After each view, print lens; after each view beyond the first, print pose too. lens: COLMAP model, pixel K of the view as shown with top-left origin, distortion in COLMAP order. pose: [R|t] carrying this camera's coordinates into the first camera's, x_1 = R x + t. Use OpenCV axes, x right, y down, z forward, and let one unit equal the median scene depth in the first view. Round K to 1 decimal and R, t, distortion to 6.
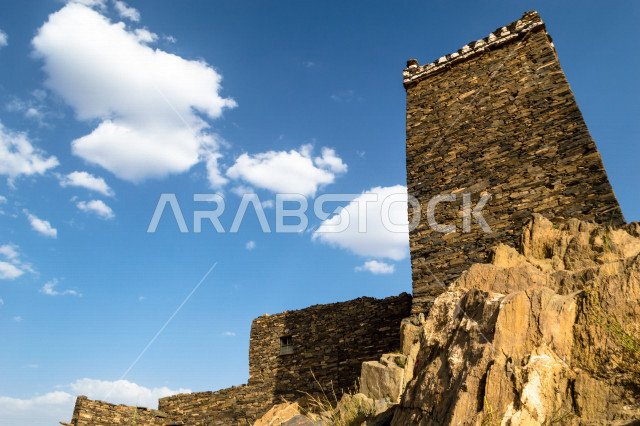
lens RADIAL K [[515.2, 0, 320.0], [0, 515.2, 213.0], [0, 0, 1]] dist [-0.087154, 0.008124]
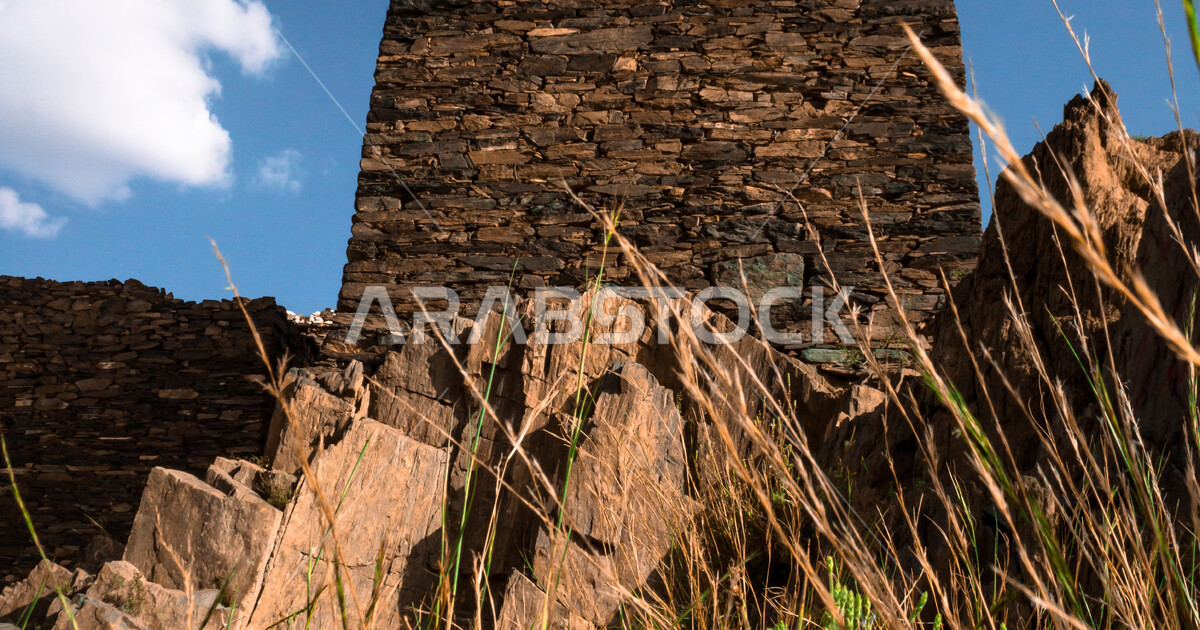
lens RADIAL K [[1558.3, 0, 600.0], [0, 1558.3, 315.0], [0, 0, 1]] dist [-0.081989, -0.001243]
pose [[0.869122, 0.237465, 0.433864, -0.094226], [-0.289883, 0.955313, 0.057828, 0.064702], [-0.400744, -0.176030, 0.899121, 0.066025]]
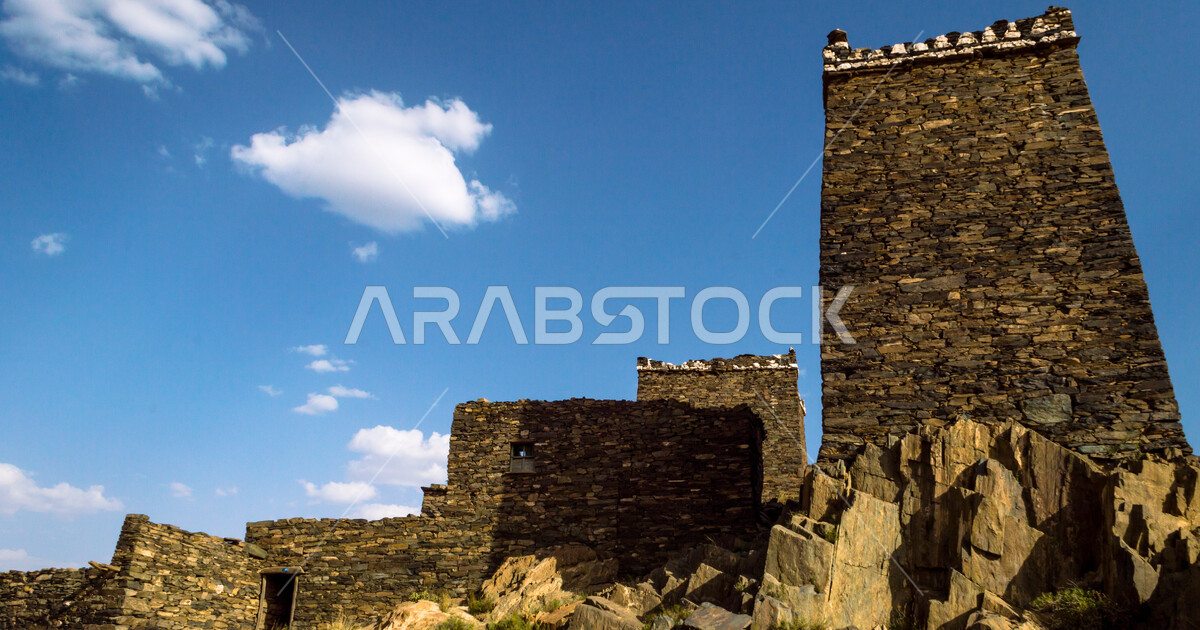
lens RADIAL K [[950.0, 0, 595.0], [0, 950.0, 323.8], [0, 0, 1]] dist [0.066855, -0.071497]
pose [[0.948802, 0.155377, 0.275014, -0.451945], [-0.194144, 0.973641, 0.119711, -0.059919], [-0.249165, -0.166974, 0.953958, -0.070780]]
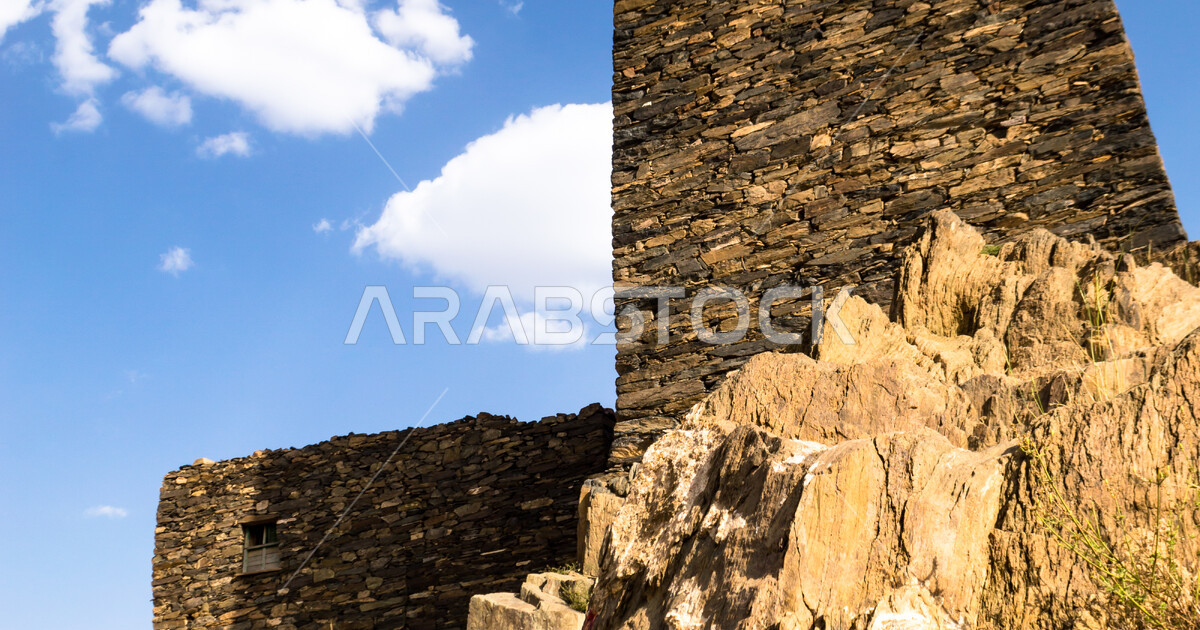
lens RADIAL K [[1453.7, 0, 593.5], [0, 1453.7, 305.5], [0, 0, 1]] dist [-0.080692, -0.021857]
pose [[0.987613, 0.024715, 0.154951, 0.003958], [-0.038479, 0.995512, 0.086464, -0.004071], [-0.152118, -0.091356, 0.984131, -0.002489]]
